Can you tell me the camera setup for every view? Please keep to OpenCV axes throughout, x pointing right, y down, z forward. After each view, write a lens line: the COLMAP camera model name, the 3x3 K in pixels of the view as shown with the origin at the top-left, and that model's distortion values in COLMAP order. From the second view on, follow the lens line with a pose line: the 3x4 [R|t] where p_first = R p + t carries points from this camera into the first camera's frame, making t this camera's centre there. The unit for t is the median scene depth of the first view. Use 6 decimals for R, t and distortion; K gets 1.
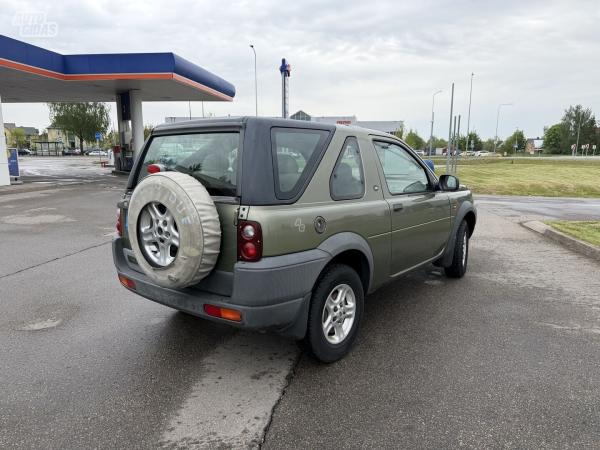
lens RADIAL K [[412.0, 0, 300.0], [0, 412.0, 225.0], [0, 0, 1]] dist [0.038223, -0.048885]
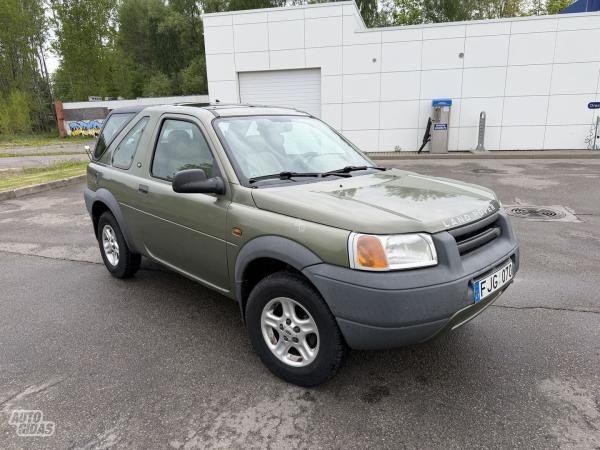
lens RADIAL K [[412.0, 0, 300.0], [0, 412.0, 225.0], [0, 0, 1]] dist [0.038223, -0.048885]
pose [[-0.091878, 0.245216, -0.965105, 1.072506], [-0.161662, 0.952673, 0.257447, -0.249111], [0.982560, 0.179675, -0.047888, 1.294386]]
